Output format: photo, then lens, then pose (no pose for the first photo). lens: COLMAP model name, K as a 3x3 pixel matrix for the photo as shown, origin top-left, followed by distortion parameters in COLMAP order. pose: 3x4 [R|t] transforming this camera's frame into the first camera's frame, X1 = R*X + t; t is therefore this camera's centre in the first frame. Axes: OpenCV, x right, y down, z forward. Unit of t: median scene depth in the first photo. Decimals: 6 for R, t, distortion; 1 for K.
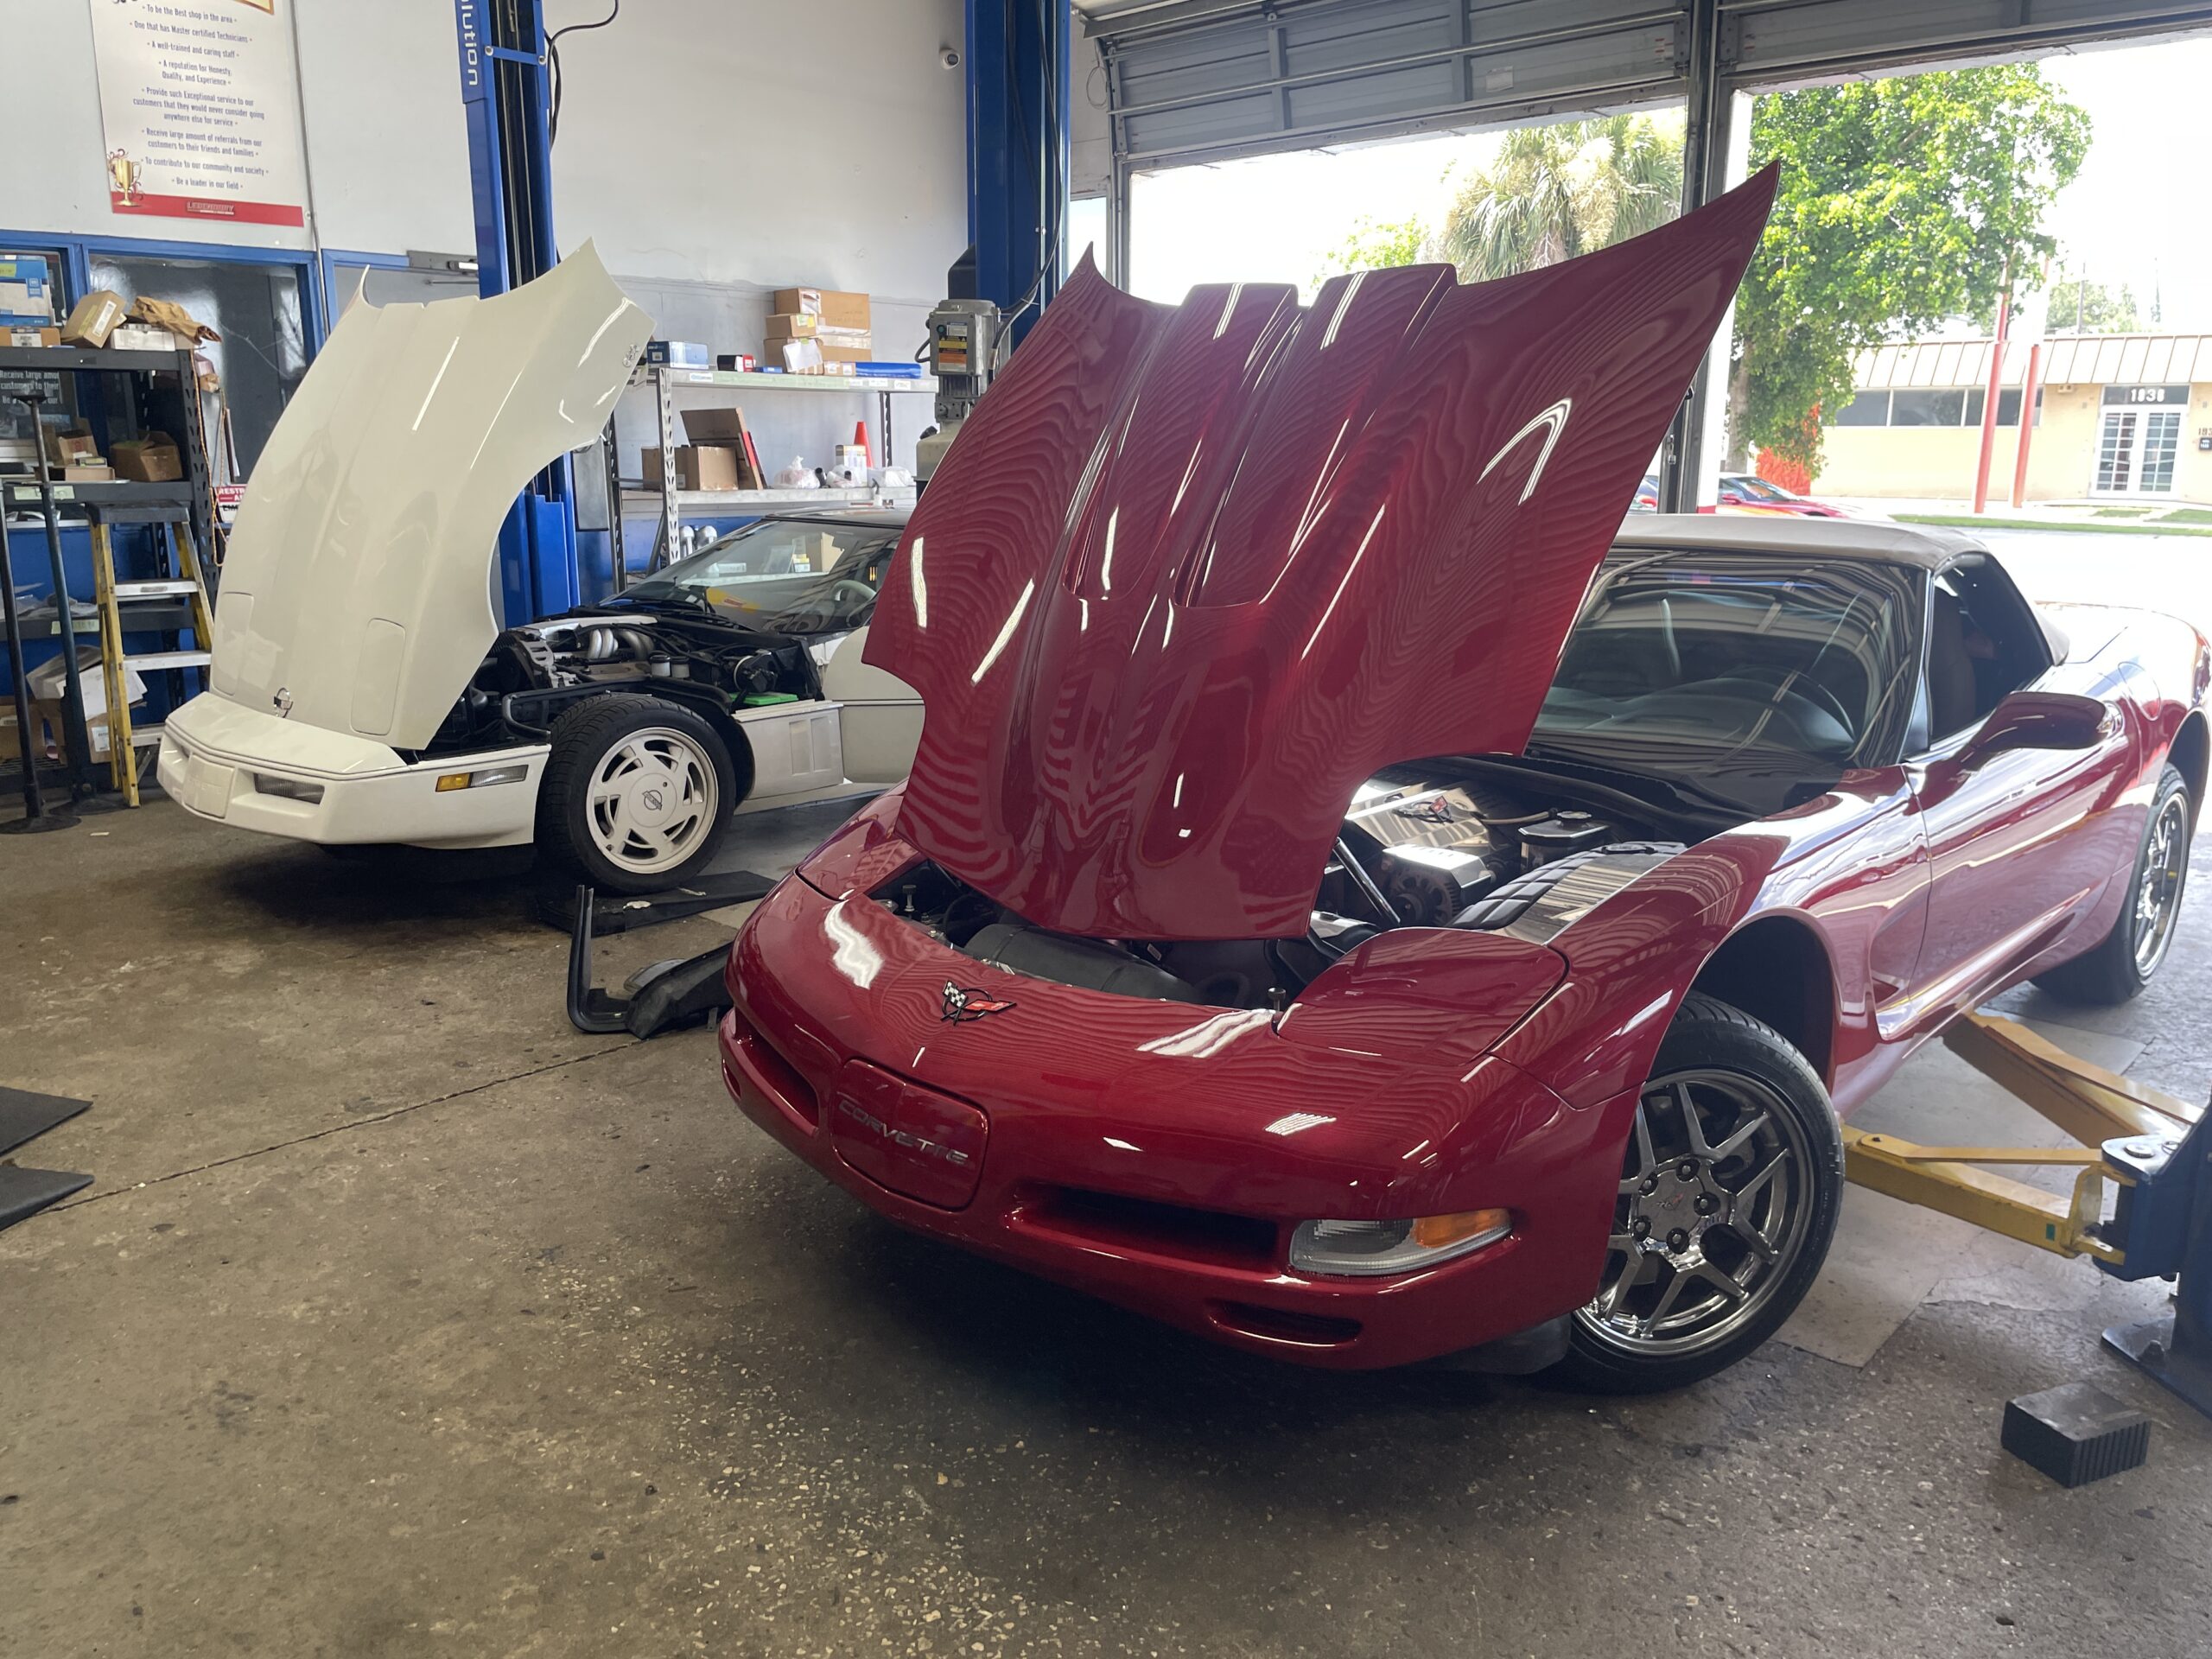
lens RADIAL K [[1700.2, 0, 1106.0], [0, 1700.2, 829.5], [0, 0, 1]] dist [0.094816, -0.119942]
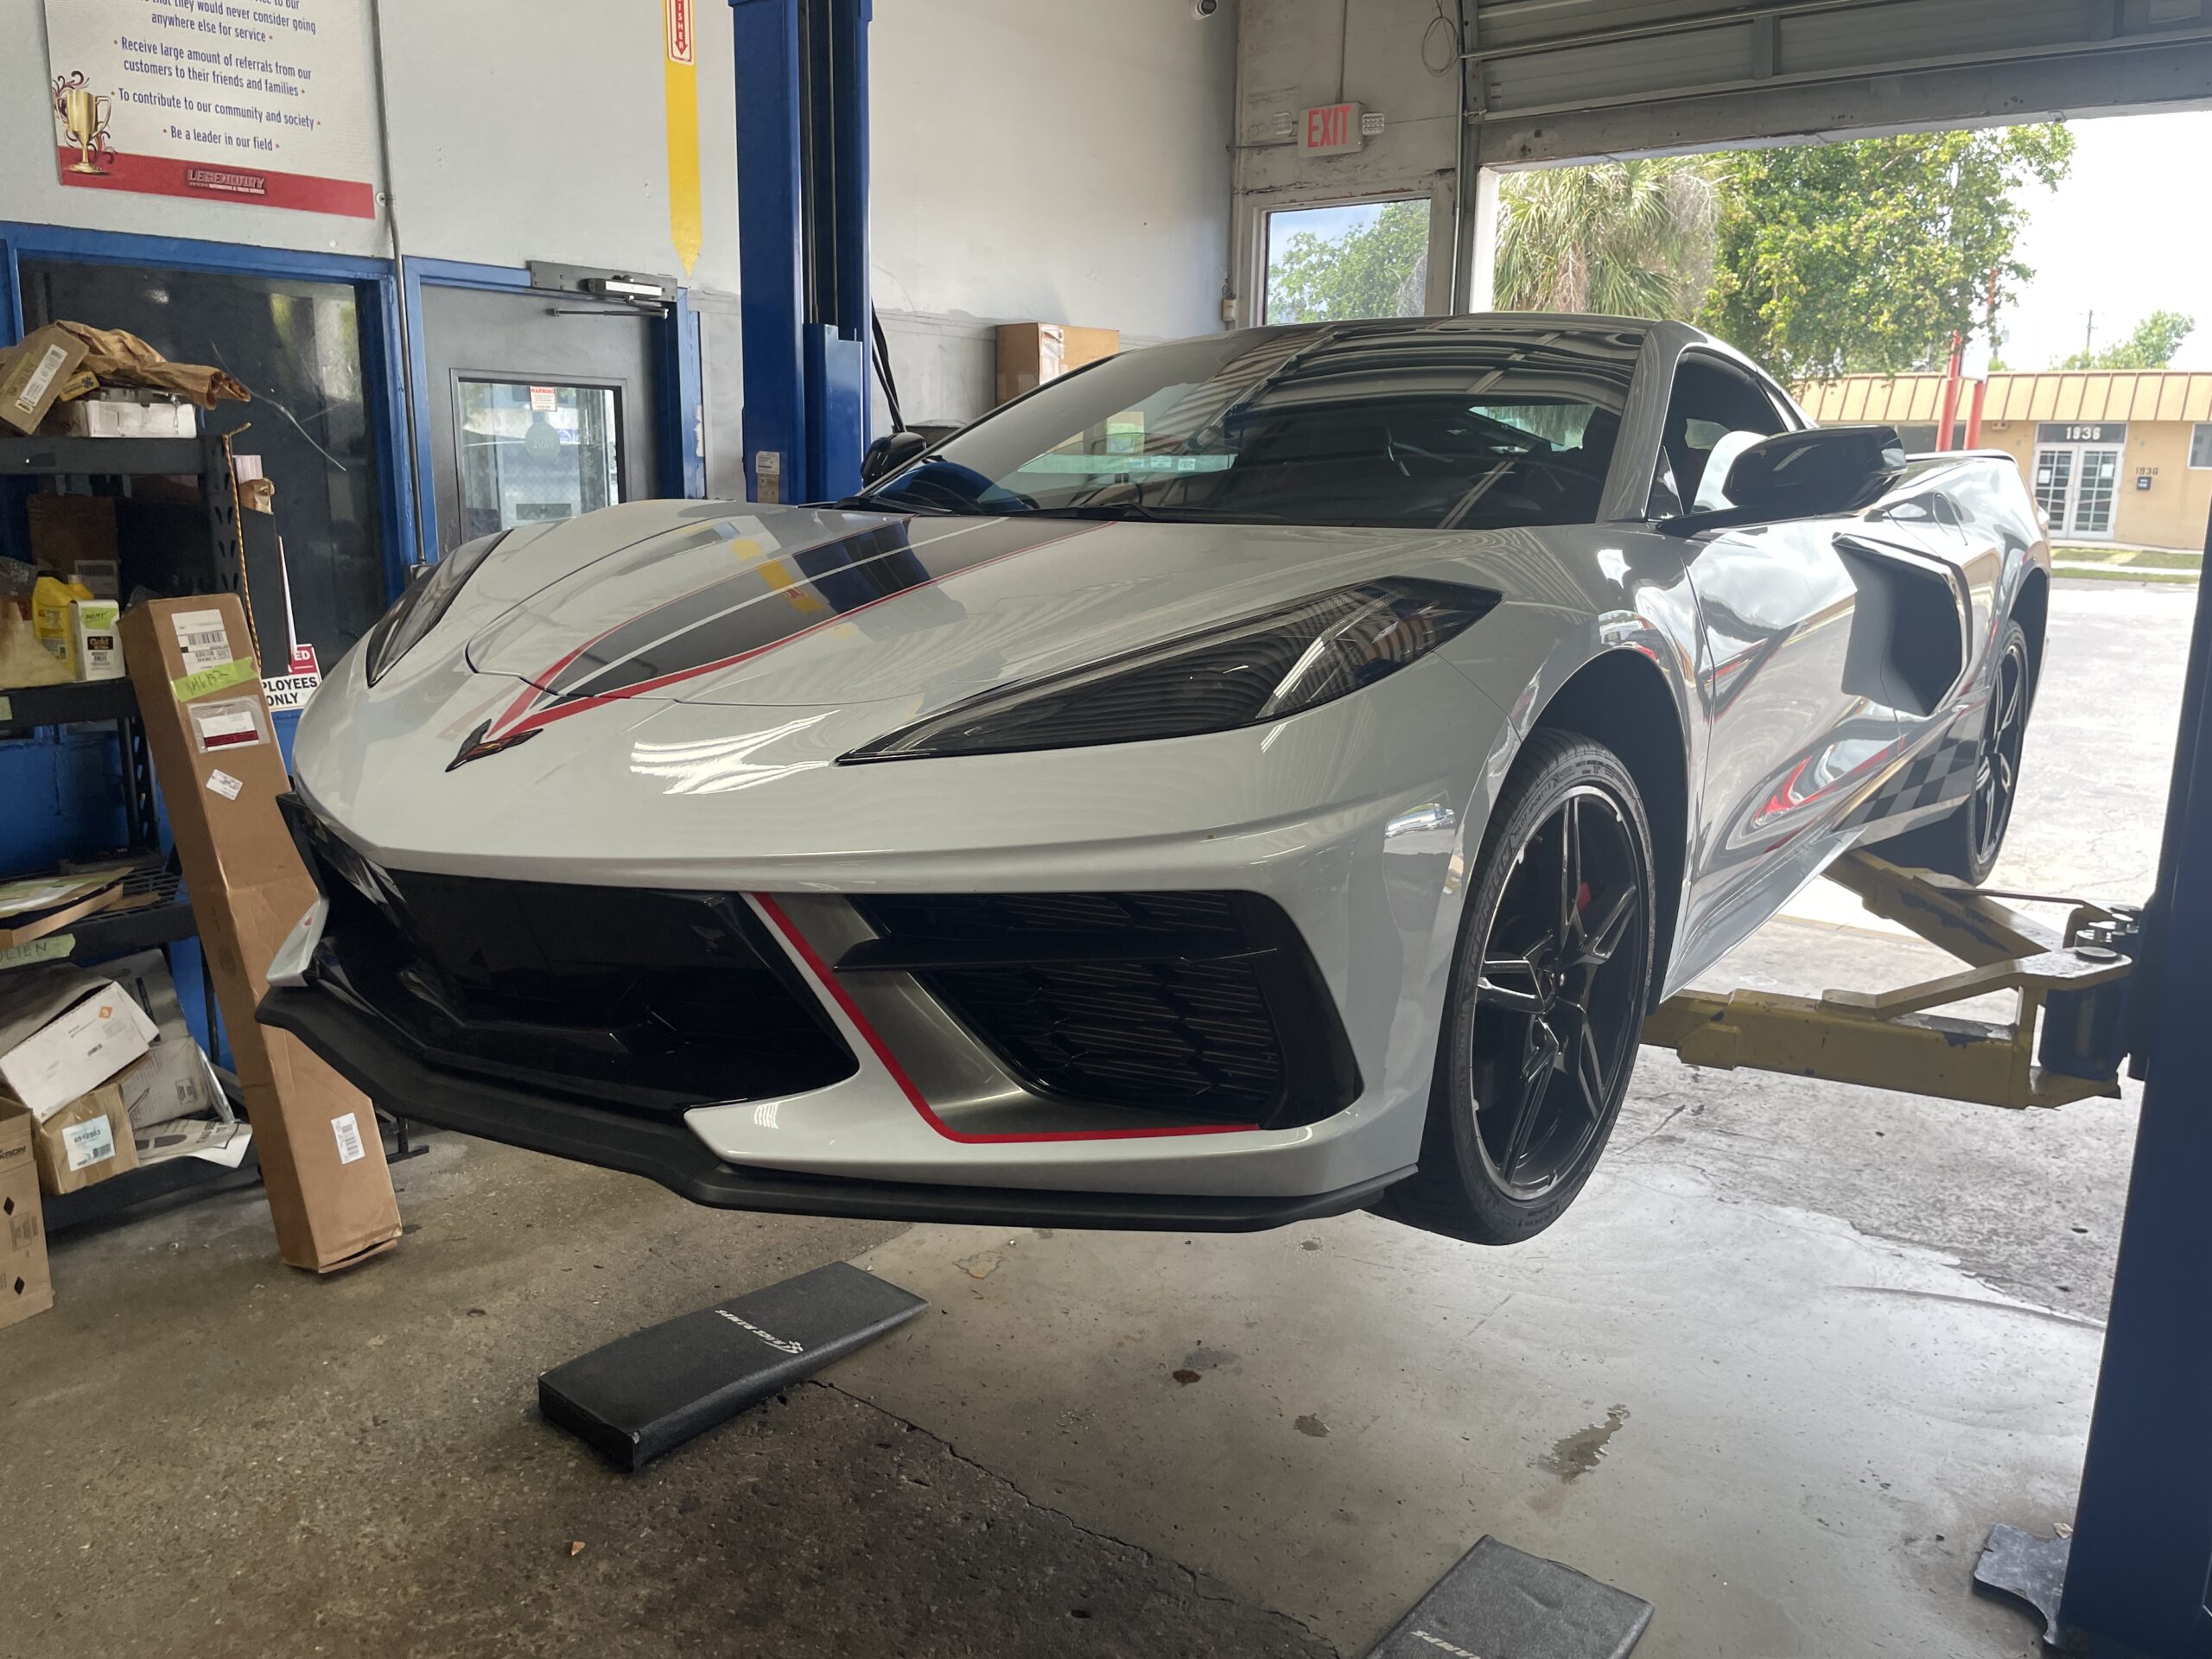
lens RADIAL K [[1700.2, 0, 1106.0], [0, 1700.2, 829.5], [0, 0, 1]] dist [0.094816, -0.119942]
pose [[0.994331, -0.009998, 0.105857, -0.275317], [0.010412, 0.999940, -0.003359, -0.131130], [-0.105817, 0.004442, 0.994376, 0.376691]]
